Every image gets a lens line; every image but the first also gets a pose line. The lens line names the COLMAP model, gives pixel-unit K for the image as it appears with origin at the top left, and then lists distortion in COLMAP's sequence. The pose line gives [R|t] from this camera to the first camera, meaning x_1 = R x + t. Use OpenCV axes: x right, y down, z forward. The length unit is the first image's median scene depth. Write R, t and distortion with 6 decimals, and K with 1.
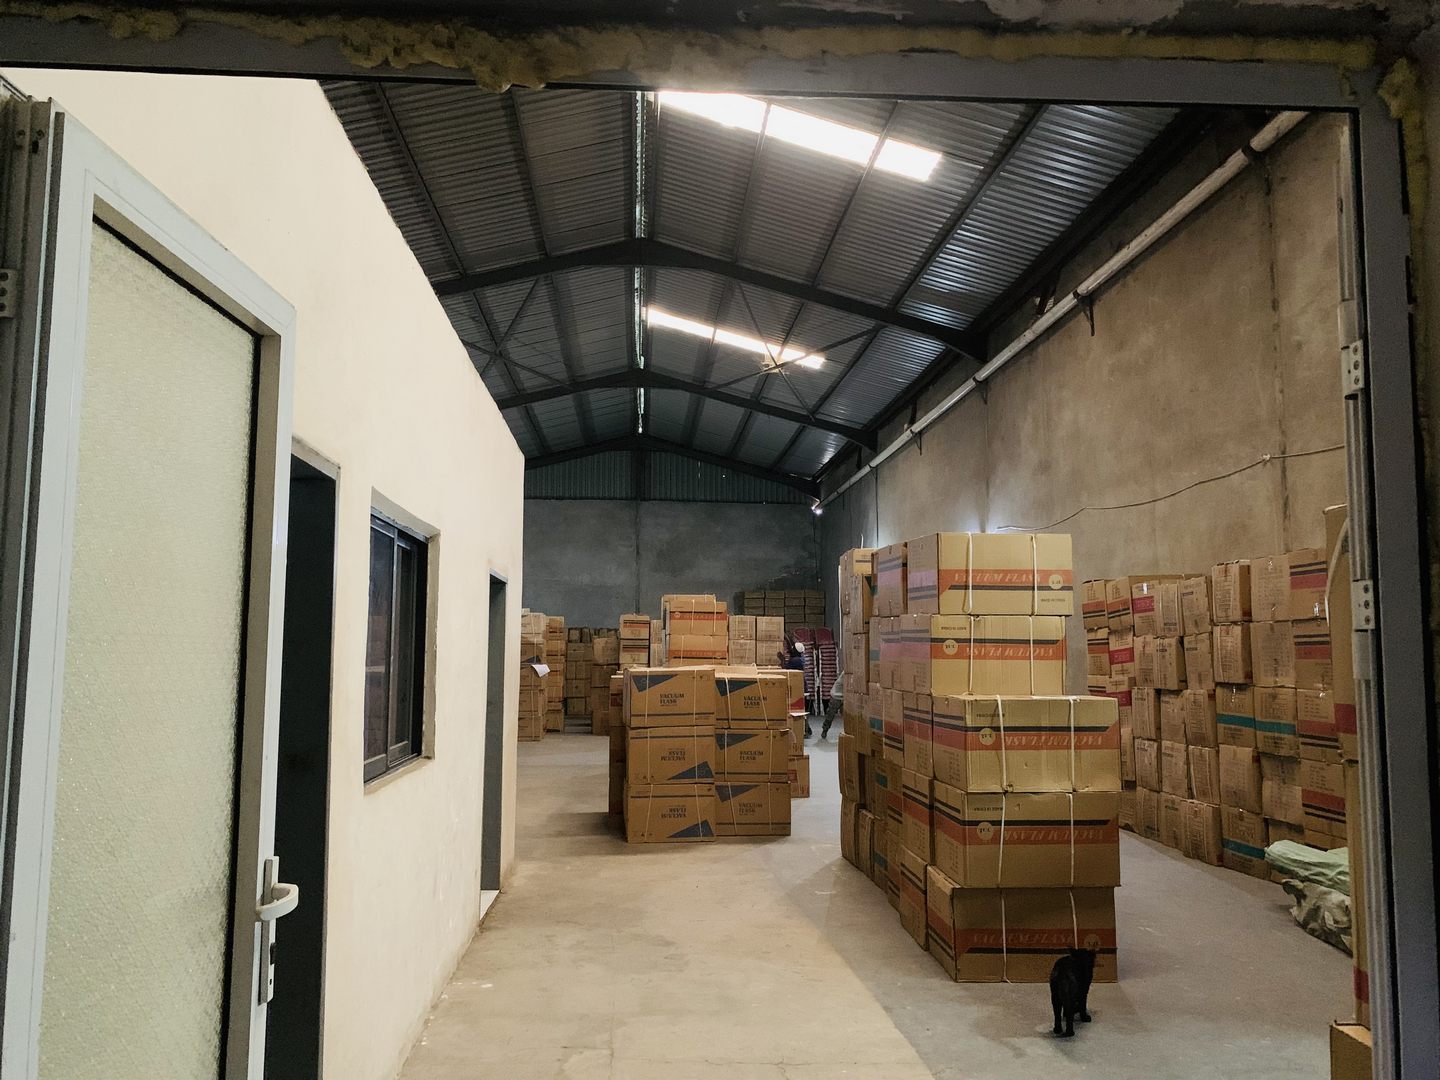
lens RADIAL K [[1100.0, 0, 718.7], [0, 1100.0, 543.0], [0, 0, 1]] dist [0.010860, -0.016213]
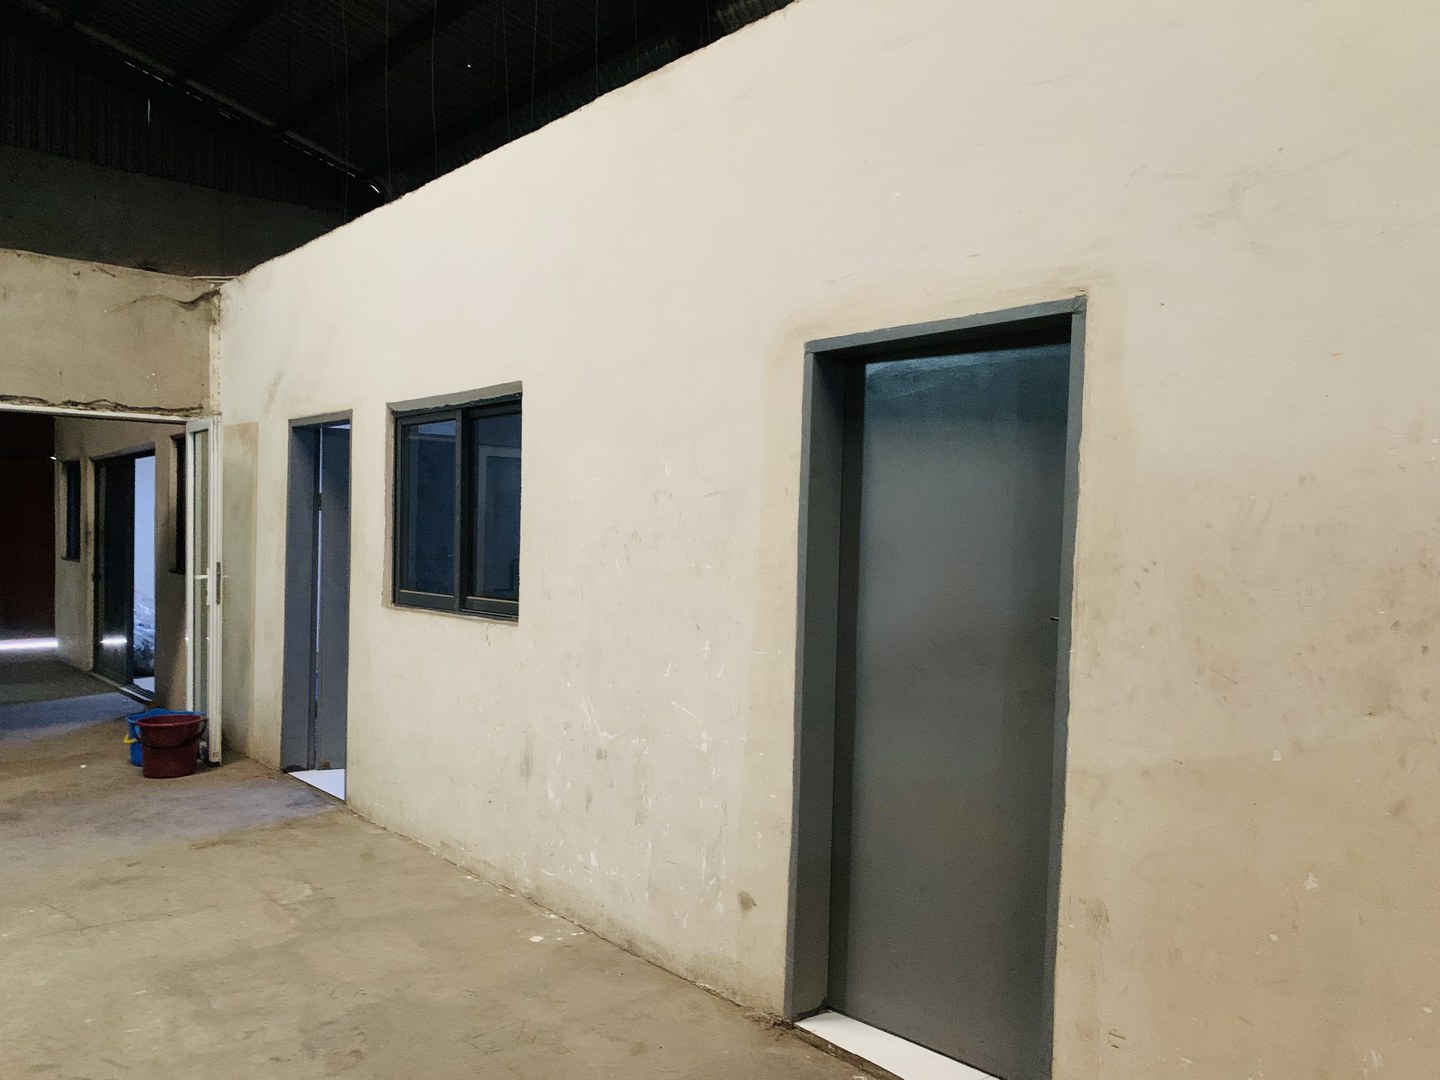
lens RADIAL K [[1100.0, 0, 712.3], [0, 1100.0, 534.4], [0, 0, 1]] dist [0.010860, -0.016213]
pose [[-0.798991, -0.021275, -0.600967, 0.118602], [0.030383, 0.996669, -0.075678, 0.133329], [0.600575, -0.078725, -0.795683, 1.258189]]
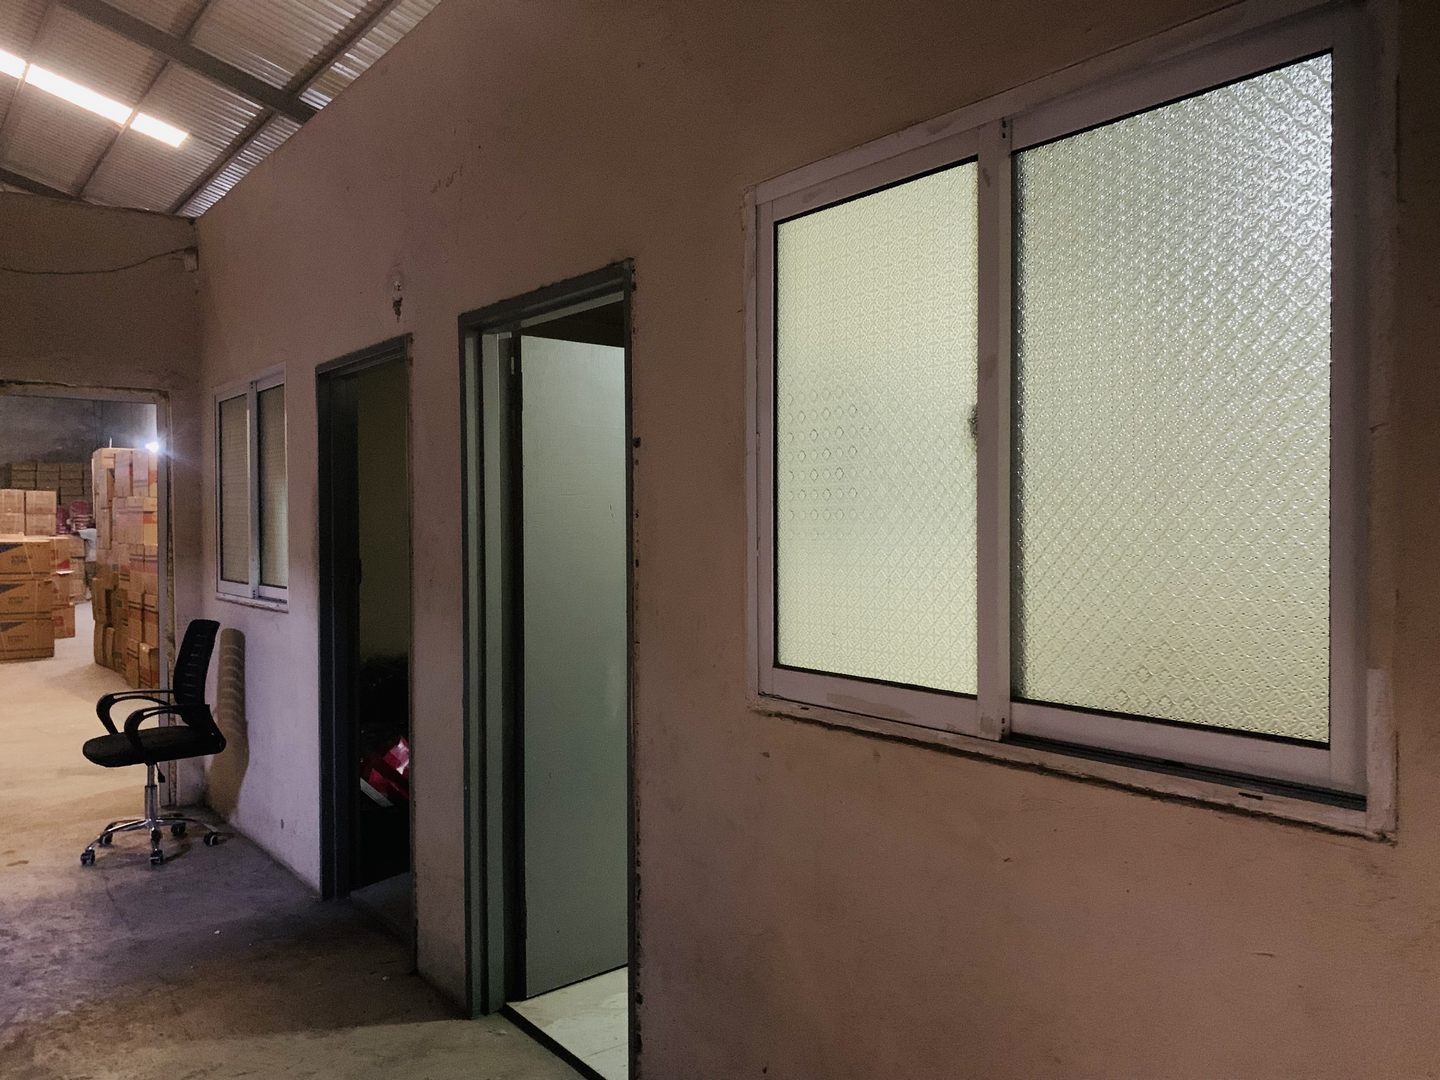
lens RADIAL K [[1100.0, 0, 725.4], [0, 1100.0, 532.9], [0, 0, 1]] dist [0.010860, -0.016213]
pose [[0.827001, -0.017397, 0.561931, -0.013367], [-0.043182, 0.994603, 0.094344, -0.060849], [-0.560539, -0.102288, 0.821787, -0.696006]]
